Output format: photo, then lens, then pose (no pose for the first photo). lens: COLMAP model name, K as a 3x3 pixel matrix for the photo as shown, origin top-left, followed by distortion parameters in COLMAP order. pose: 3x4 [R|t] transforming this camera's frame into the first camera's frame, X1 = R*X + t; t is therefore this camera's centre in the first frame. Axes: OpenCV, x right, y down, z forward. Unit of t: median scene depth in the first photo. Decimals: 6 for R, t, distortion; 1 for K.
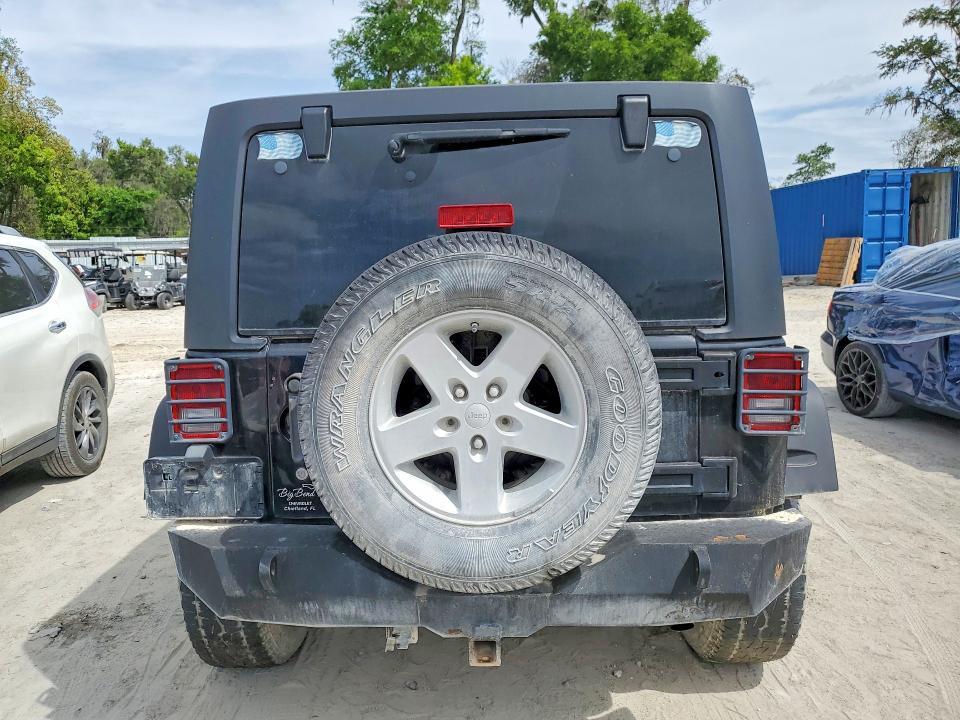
lens RADIAL K [[786.8, 0, 429.2], [0, 786.8, 387.4], [0, 0, 1]] dist [0.044244, -0.007662]
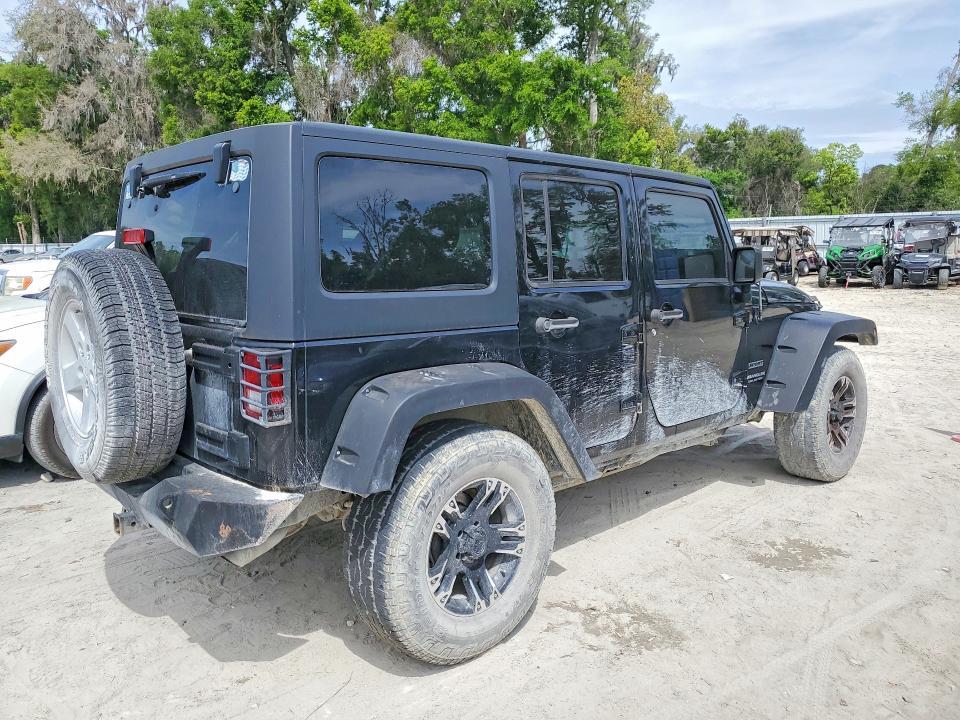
lens RADIAL K [[791.0, 0, 483.4], [0, 791.0, 378.9], [0, 0, 1]] dist [0.040211, -0.003983]
pose [[0.691176, 0.144231, -0.708148, 0.203795], [-0.129487, 0.988741, 0.074996, -0.018682], [0.710991, 0.039860, 0.702070, 0.054755]]
